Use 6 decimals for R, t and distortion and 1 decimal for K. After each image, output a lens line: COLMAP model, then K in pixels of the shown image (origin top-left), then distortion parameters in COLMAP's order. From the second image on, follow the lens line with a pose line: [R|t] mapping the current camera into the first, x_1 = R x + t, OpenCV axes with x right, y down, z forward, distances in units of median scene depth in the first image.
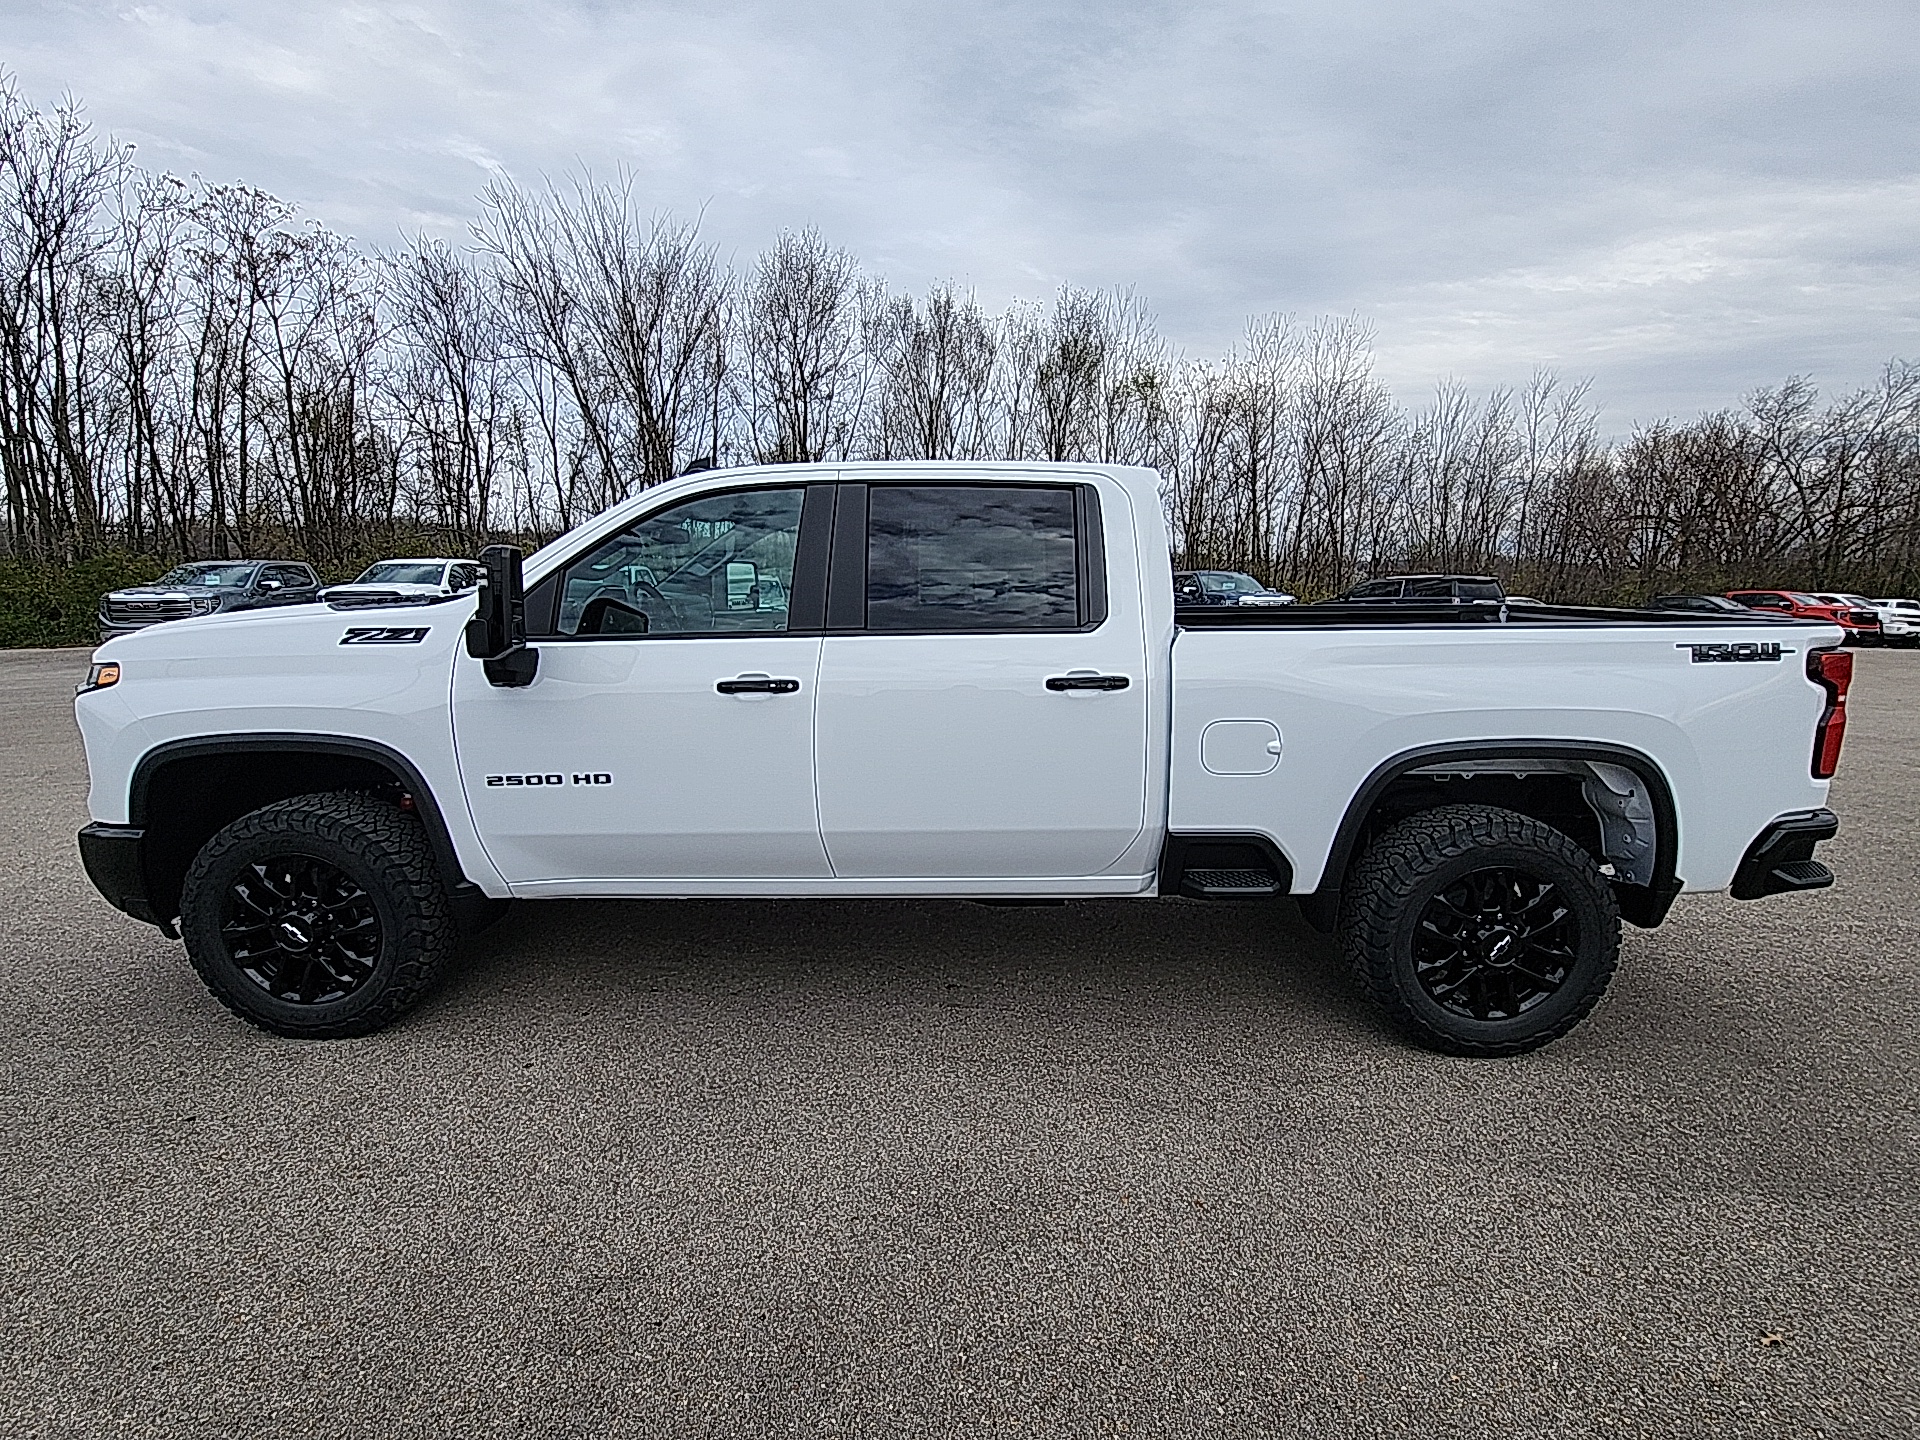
lens RADIAL K [[778.0, 0, 951.1], [0, 778.0, 727.9], [0, 0, 1]] dist [-0.000083, -0.002276]
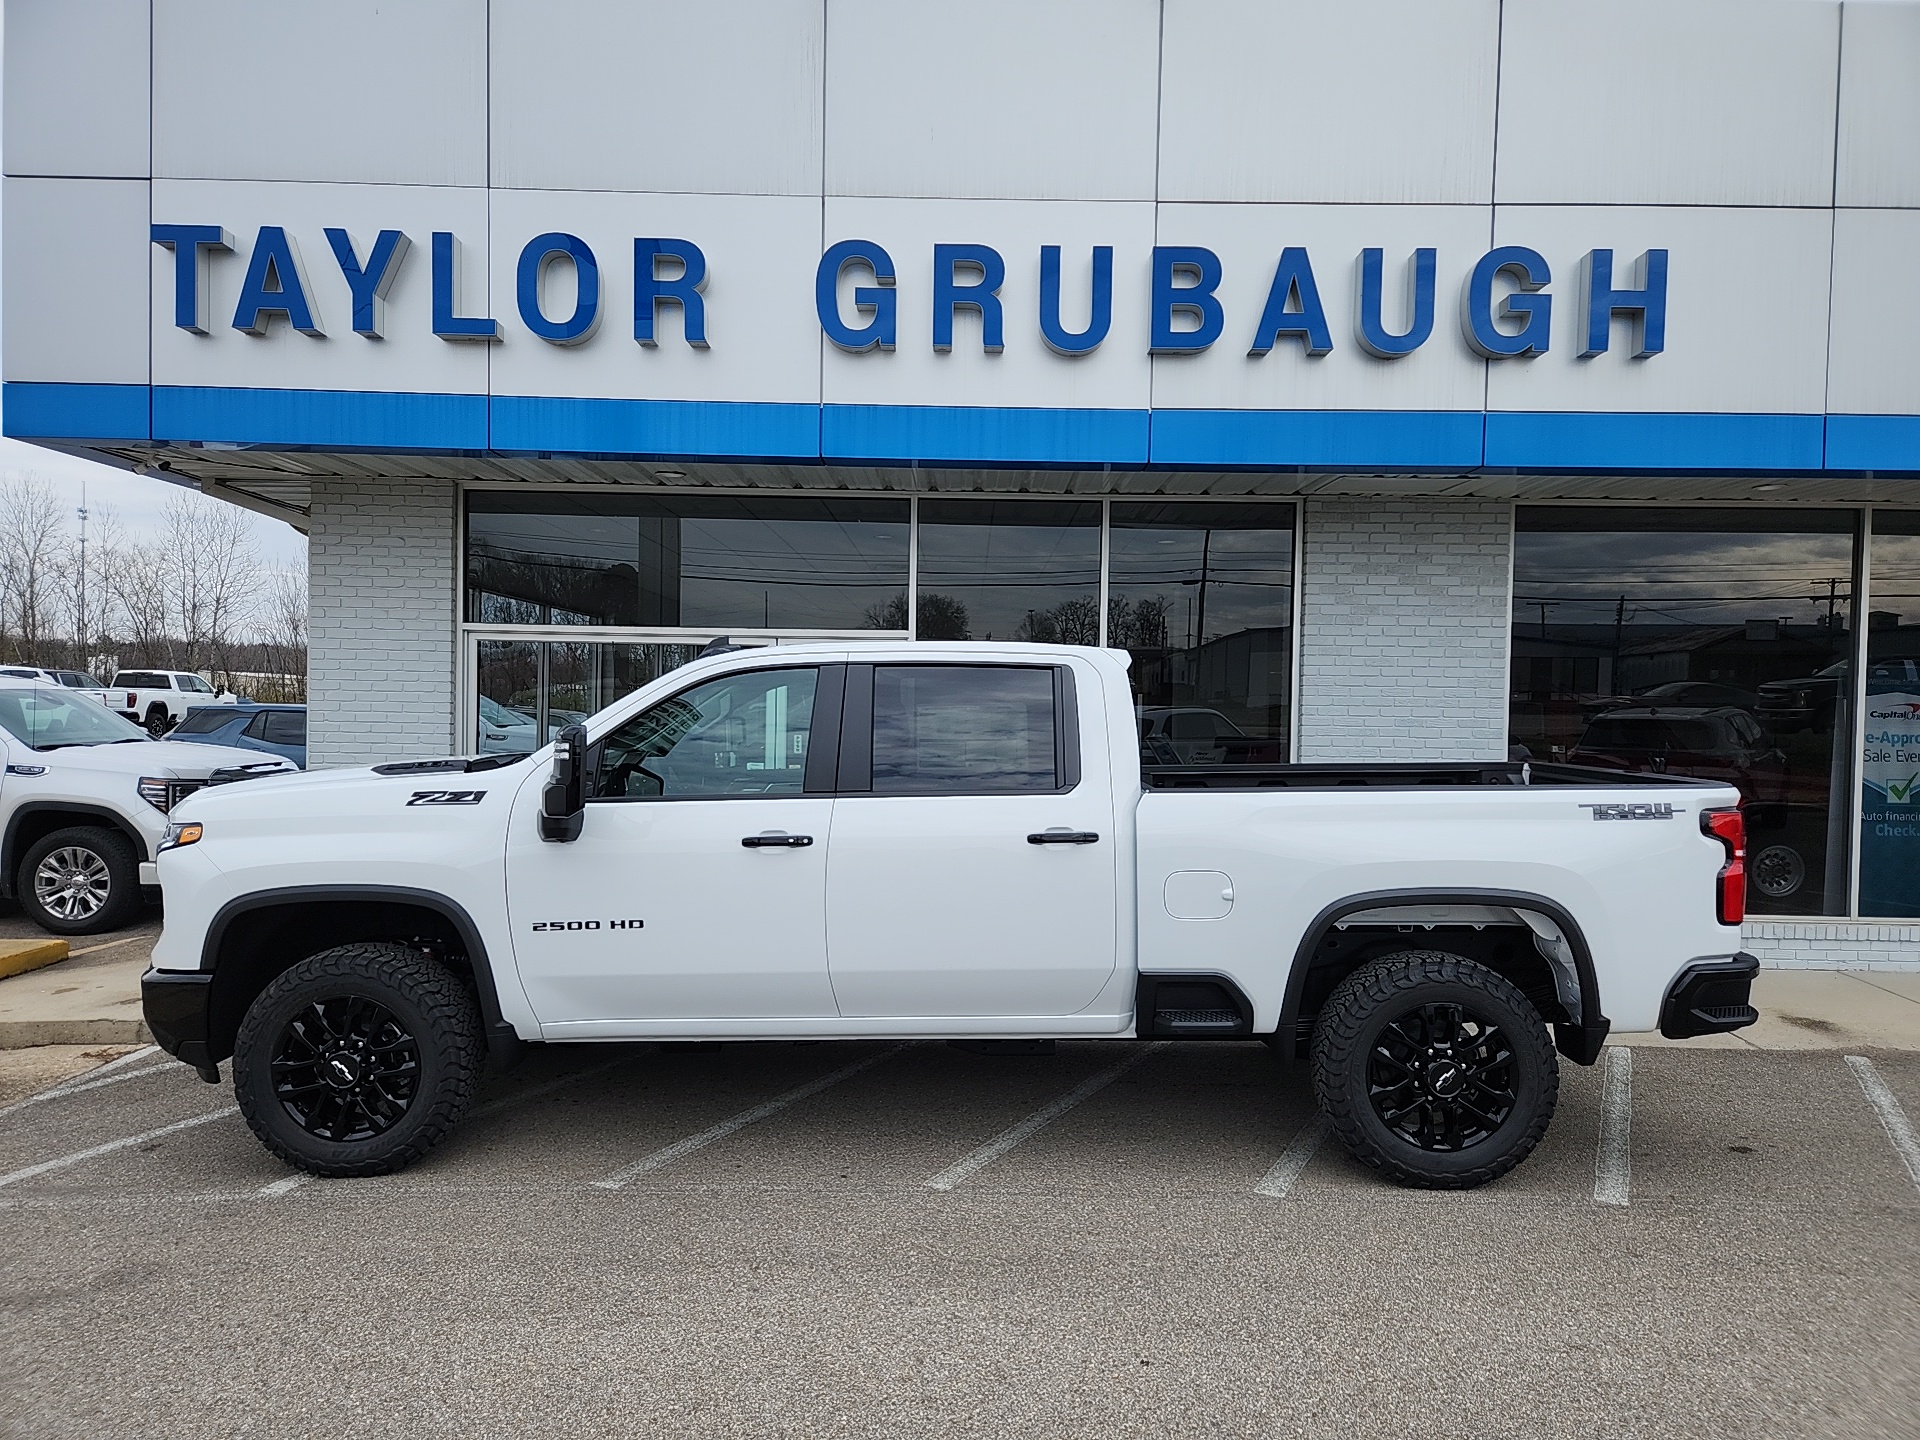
lens RADIAL K [[1288.4, 0, 962.3], [0, 1288.4, 724.3], [0, 0, 1]] dist [0.030819, 0.000880]
pose [[0.999999, -0.001042, -0.000745, 0.025957], [0.000902, 0.985879, -0.167455, 0.092944], [0.000909, 0.167455, 0.985879, -0.885503]]
